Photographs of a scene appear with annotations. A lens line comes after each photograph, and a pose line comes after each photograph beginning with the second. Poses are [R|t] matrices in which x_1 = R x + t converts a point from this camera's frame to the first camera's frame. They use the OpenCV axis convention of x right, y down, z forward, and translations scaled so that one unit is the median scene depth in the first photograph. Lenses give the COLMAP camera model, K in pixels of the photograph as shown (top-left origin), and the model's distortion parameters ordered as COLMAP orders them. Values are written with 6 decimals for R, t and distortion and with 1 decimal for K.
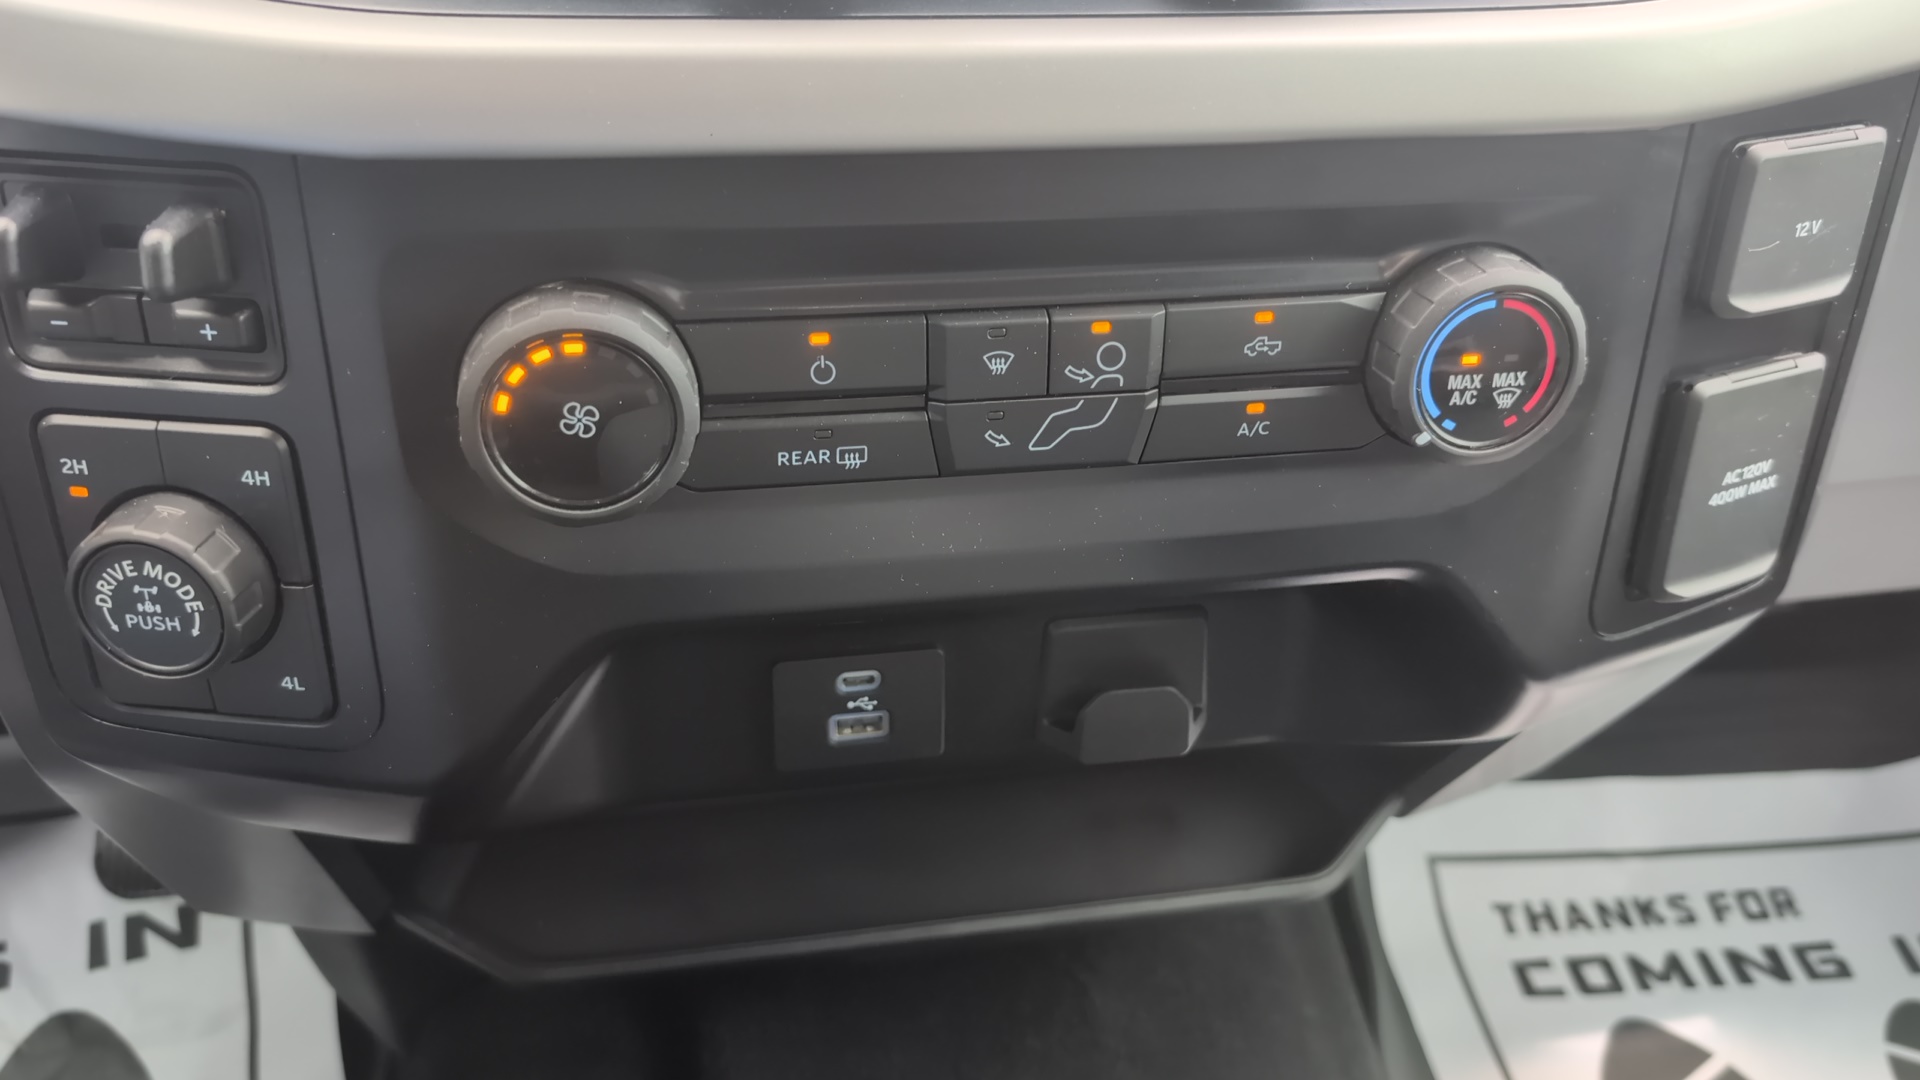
lens RADIAL K [[1631.1, 0, 928.3], [0, 1631.1, 530.0], [0, 0, 1]] dist [0.033300, -0.081786]
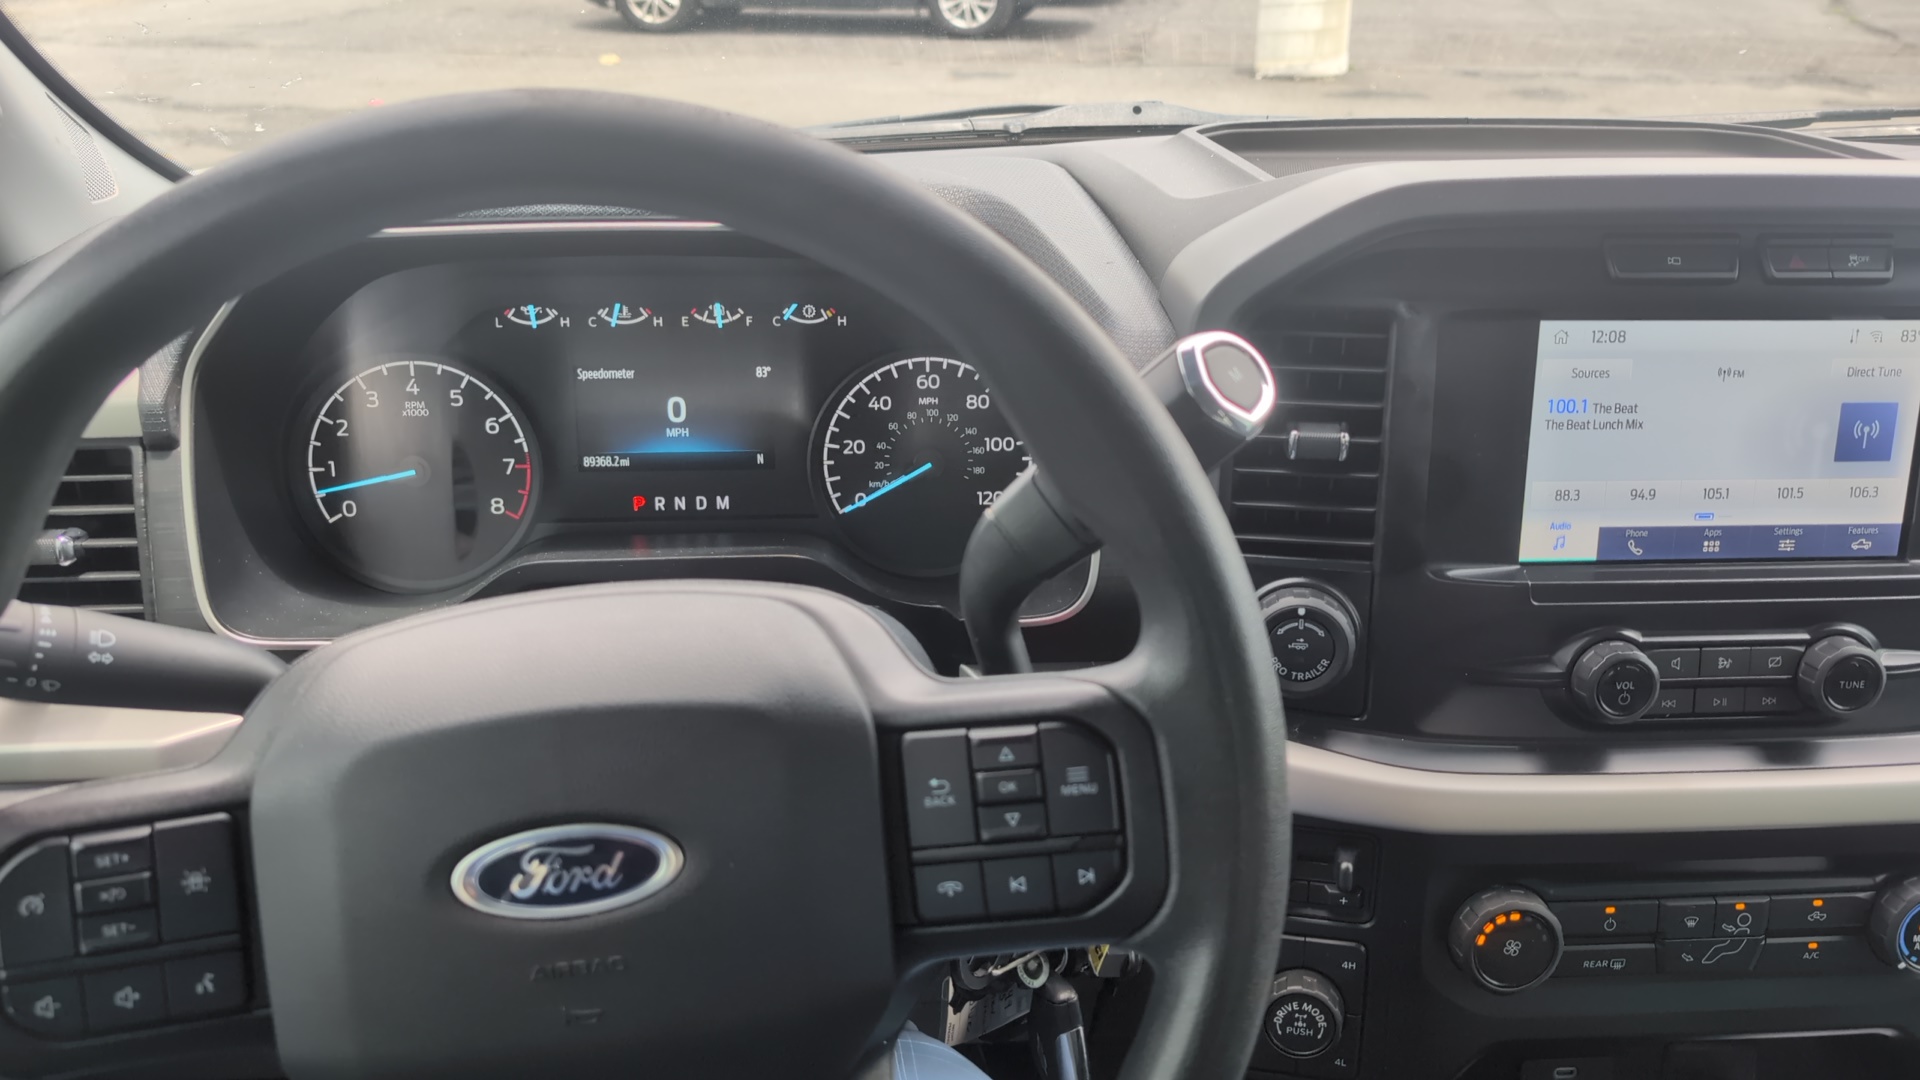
lens RADIAL K [[1631.1, 0, 967.2], [0, 1631.1, 543.9], [0, 0, 1]] dist [0.033300, -0.081786]
pose [[0.993651, 0.016525, -0.111284, -0.651397], [-0.038900, 0.978608, -0.202024, -0.115718], [0.105565, 0.205071, 0.973038, -1.241378]]
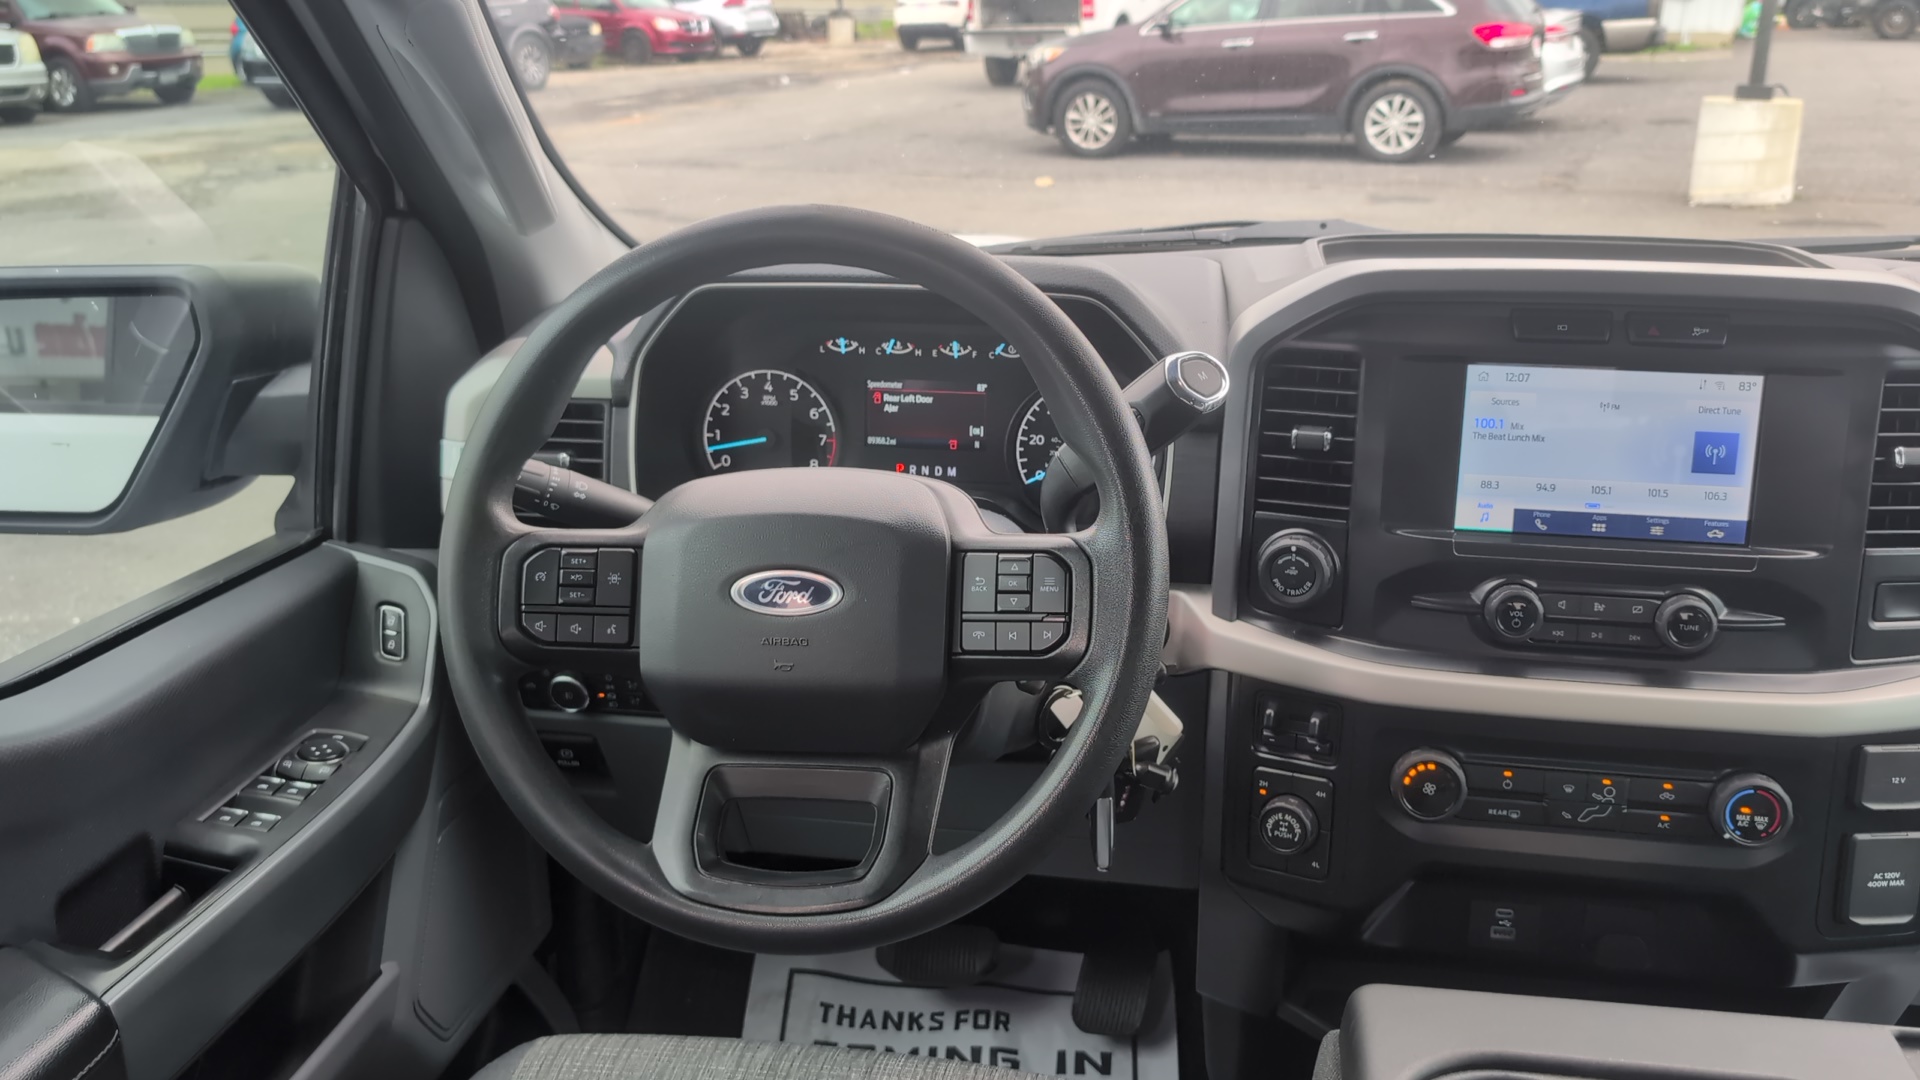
lens RADIAL K [[1631.1, 0, 962.9], [0, 1631.1, 552.8], [0, 0, 1]] dist [0.033300, -0.081786]
pose [[0.929660, 0.073800, -0.360952, 0.060709], [-0.168375, 0.956537, -0.238090, 0.382030], [0.327693, 0.282118, 0.901680, -2.181294]]
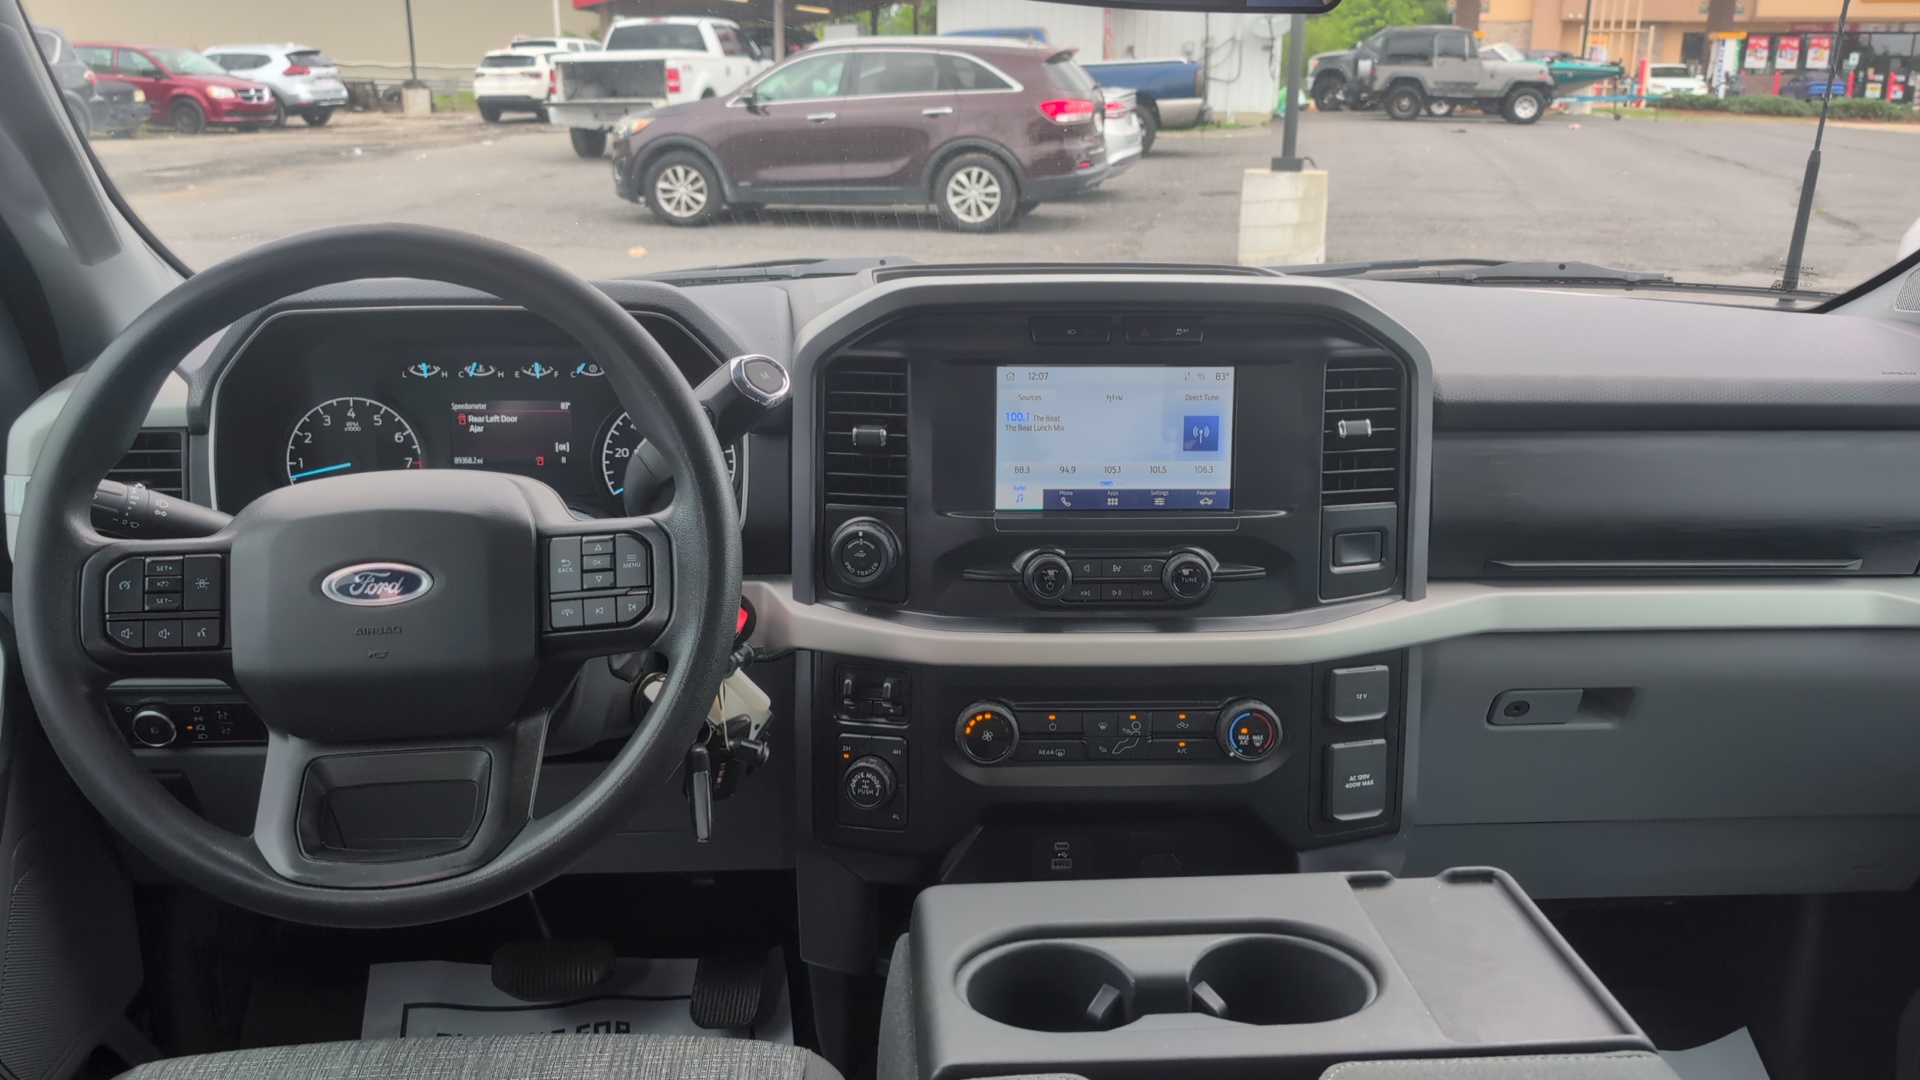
lens RADIAL K [[1631.1, 0, 978.5], [0, 1631.1, 550.5], [0, 0, 1]] dist [0.033300, -0.081786]
pose [[0.991656, 0.006623, -0.128740, 0.222050], [-0.046068, 0.950940, -0.305927, 0.609873], [0.120397, 0.309306, 0.943310, -2.406085]]
